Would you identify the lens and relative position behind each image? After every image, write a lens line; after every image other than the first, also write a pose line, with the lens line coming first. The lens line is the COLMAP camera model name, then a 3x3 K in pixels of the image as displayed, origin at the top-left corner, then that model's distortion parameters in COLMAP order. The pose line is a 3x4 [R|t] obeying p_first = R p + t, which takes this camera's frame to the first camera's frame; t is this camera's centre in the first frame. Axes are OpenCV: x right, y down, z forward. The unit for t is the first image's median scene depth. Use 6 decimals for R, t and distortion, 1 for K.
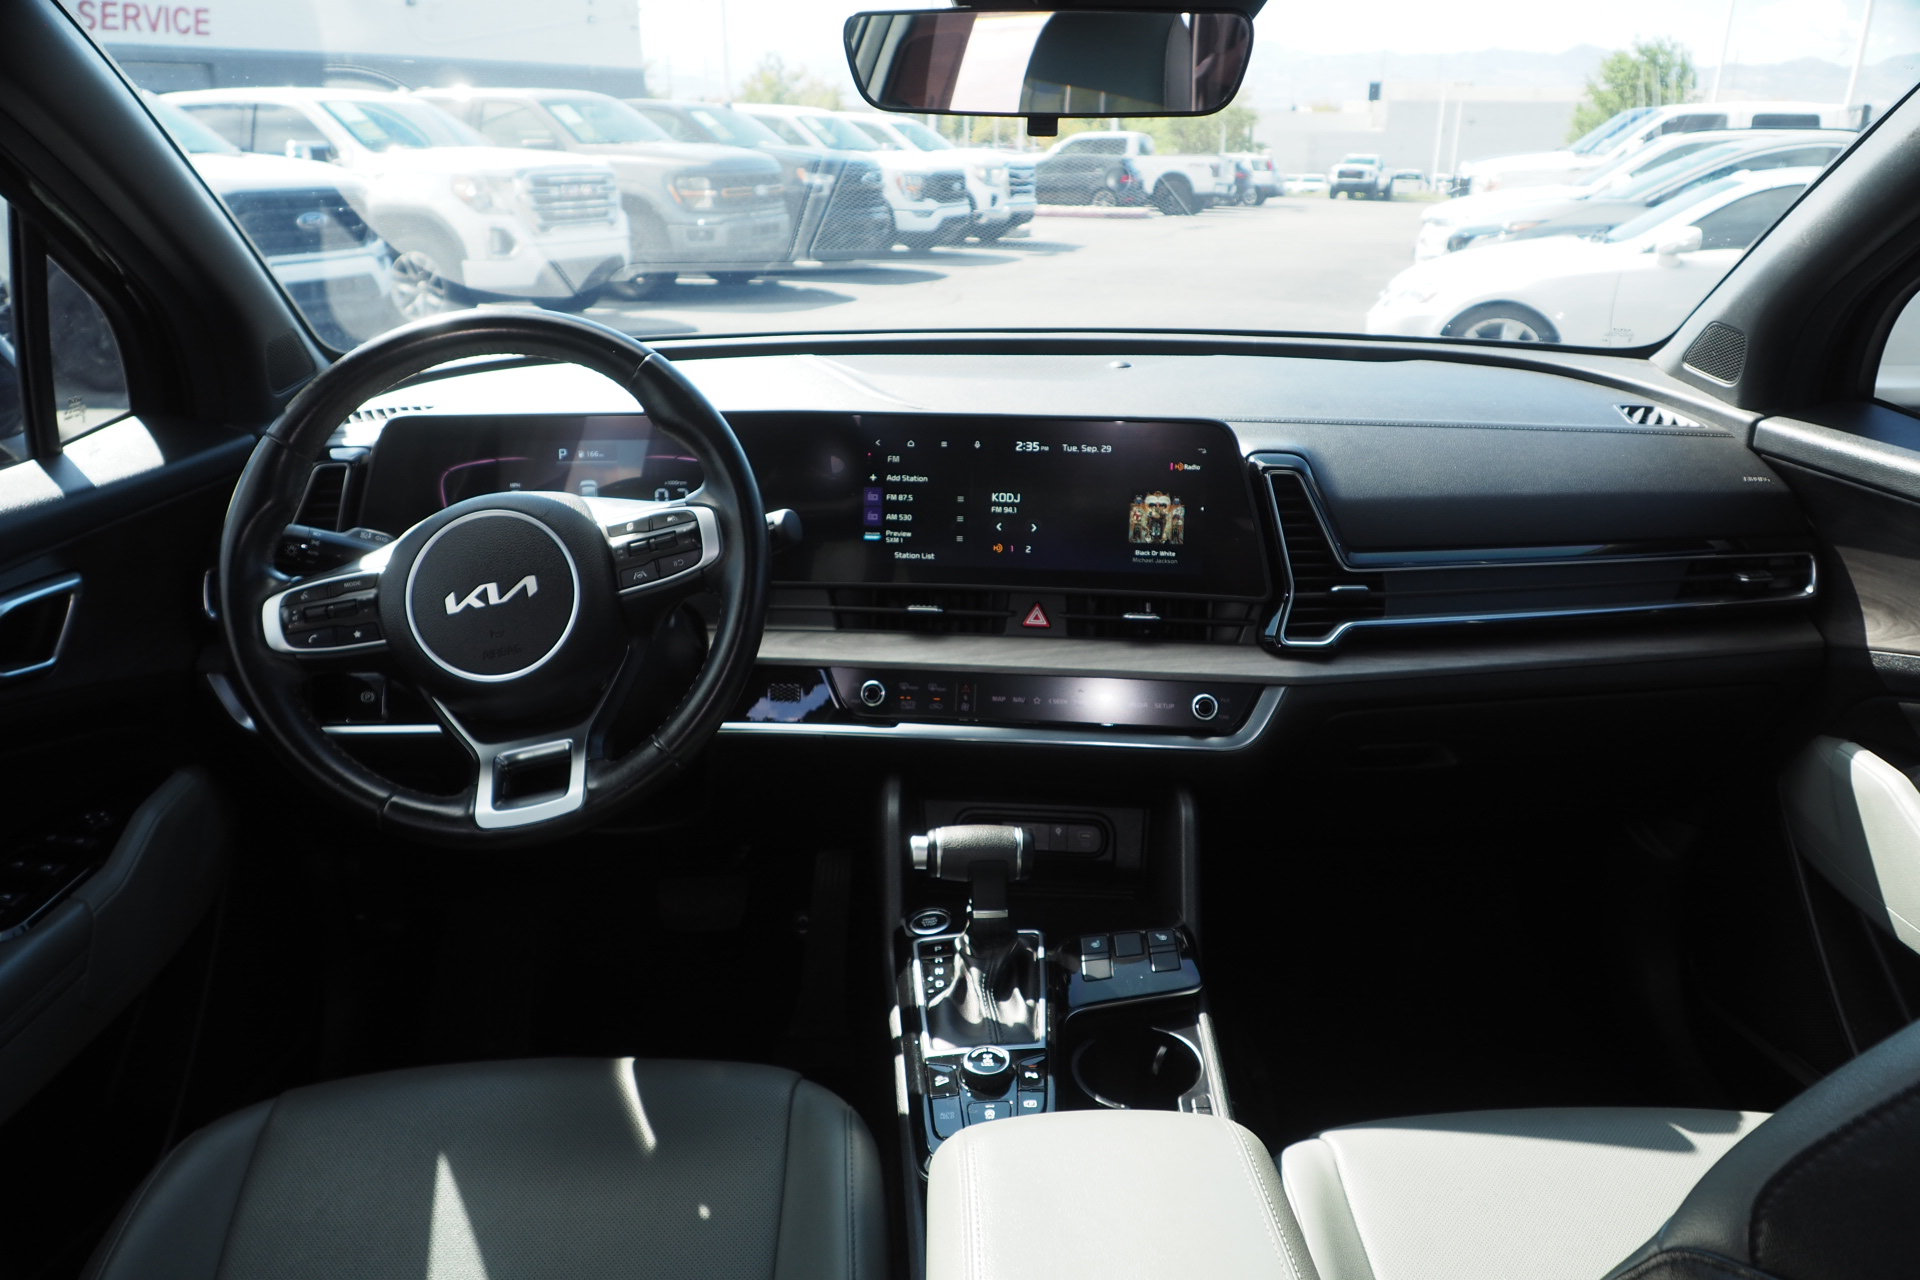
lens RADIAL K [[1339.7, 0, 994.9], [0, 1339.7, 686.1], [0, 0, 1]] dist [-0.042267, 0.003130]
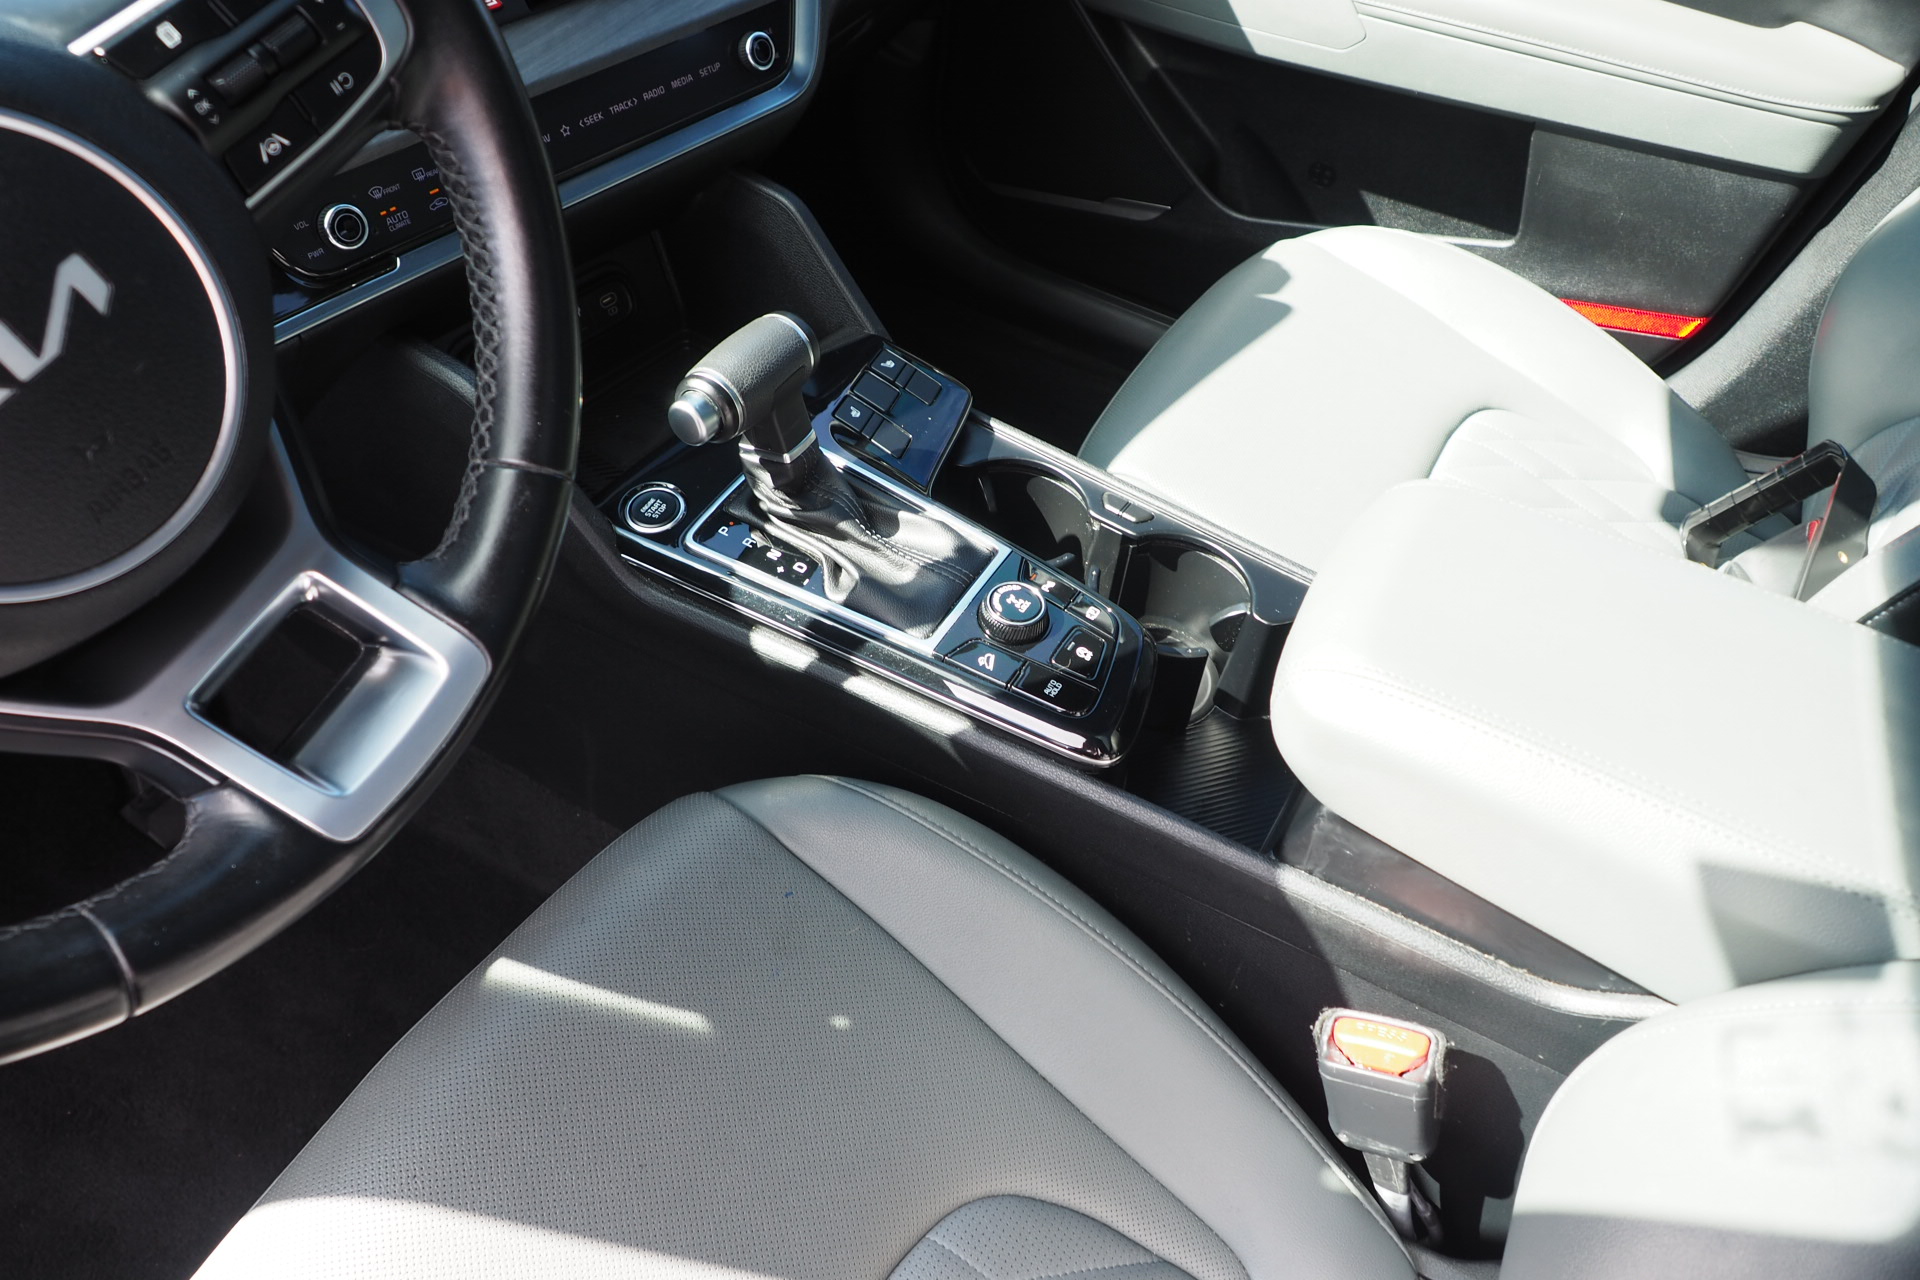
lens RADIAL K [[1339.5, 0, 931.0], [0, 1339.5, 613.1], [0, 0, 1]] dist [-0.032221, 0.003979]
pose [[0.561080, -0.582438, 0.588180, -0.374411], [0.243766, 0.795318, 0.555020, -0.114379], [-0.791055, -0.168033, 0.588216, 0.455036]]
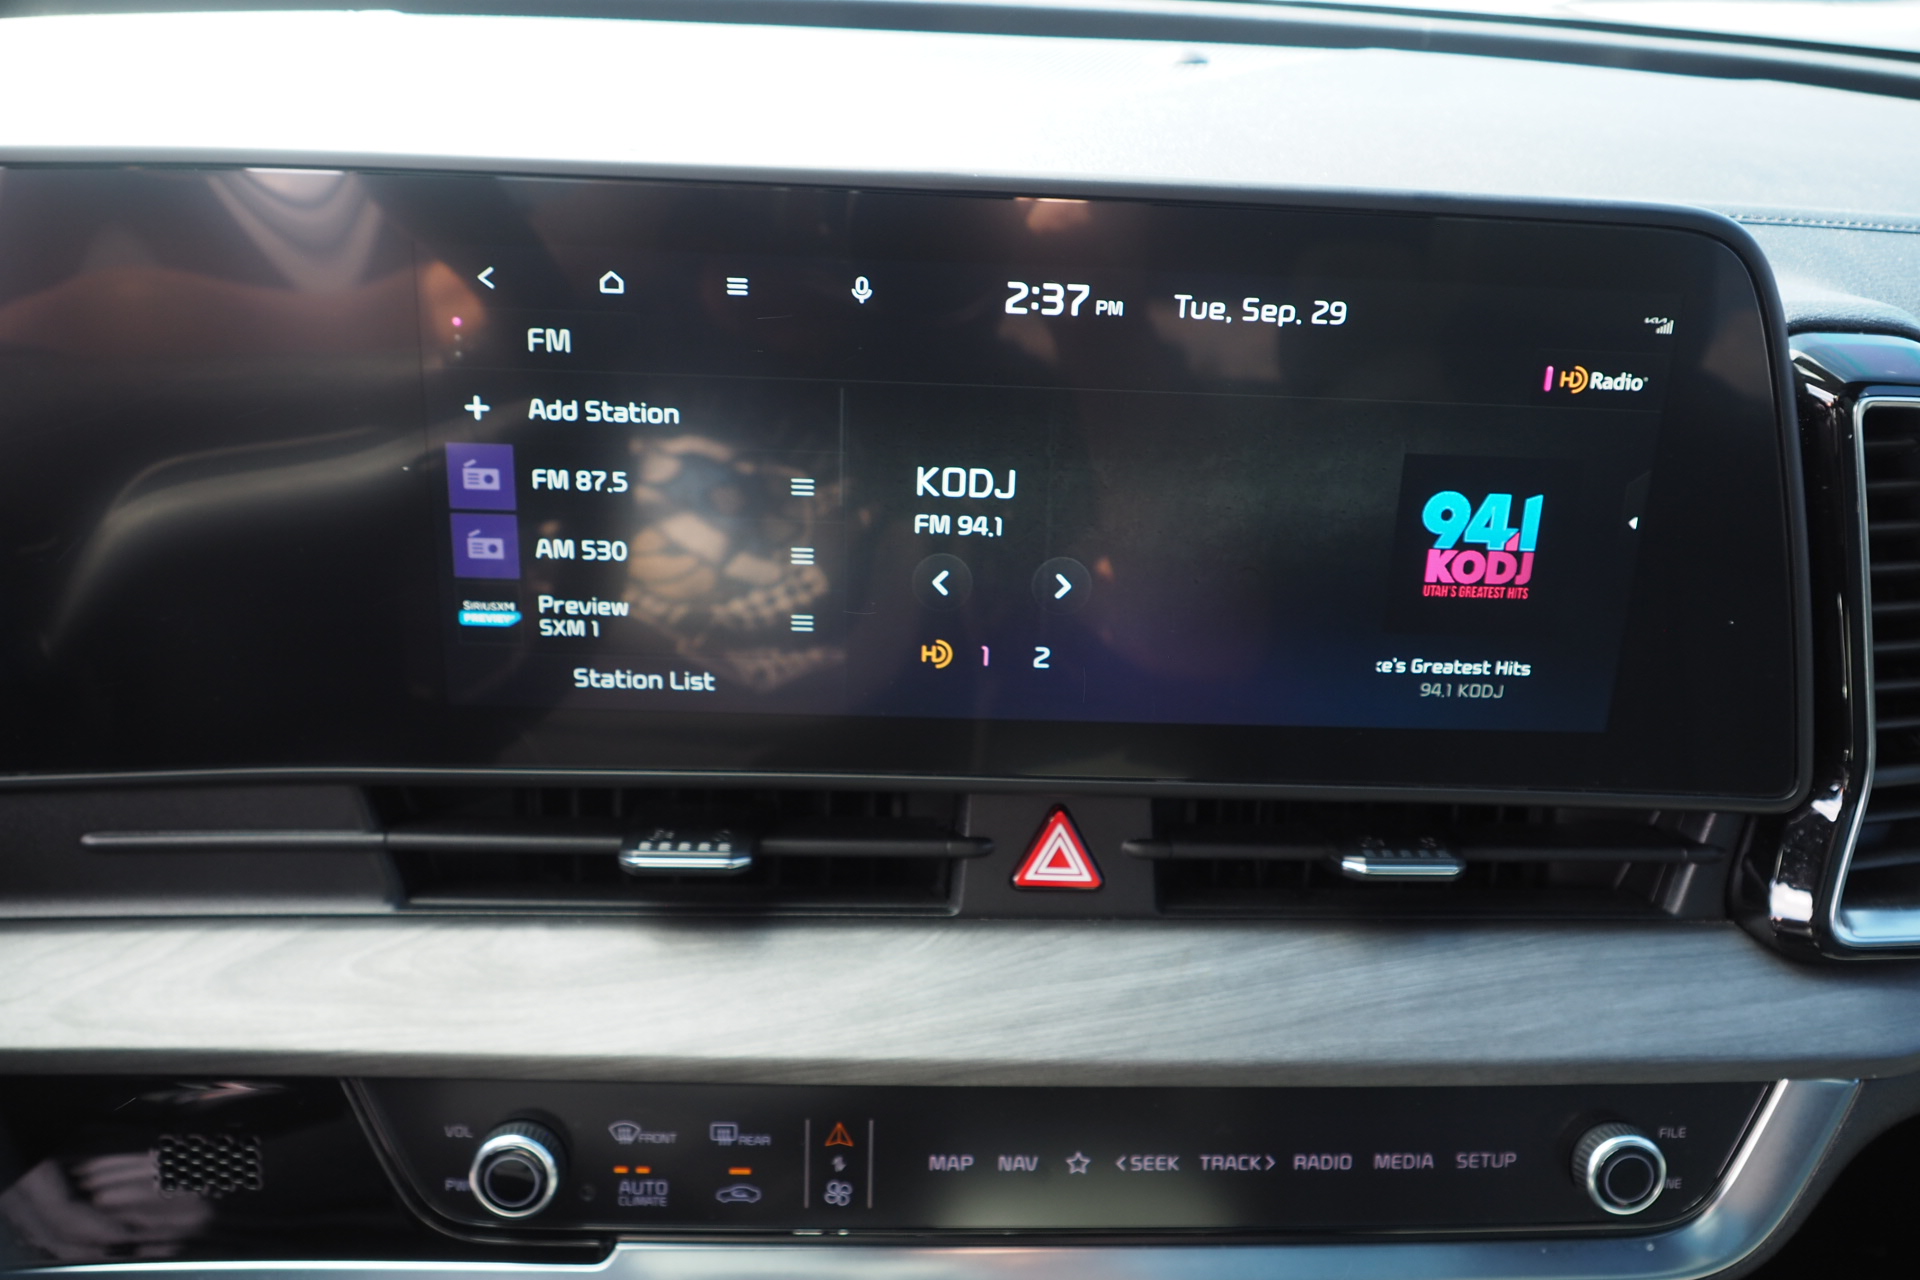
lens RADIAL K [[1386.0, 0, 1004.6], [0, 1386.0, 637.6], [0, 0, 1]] dist [-0.042587, -0.001367]
pose [[0.990367, -0.025289, 0.136139, -0.024053], [0.009923, 0.993615, 0.112384, -0.141149], [-0.138112, -0.109950, 0.984295, 0.710547]]
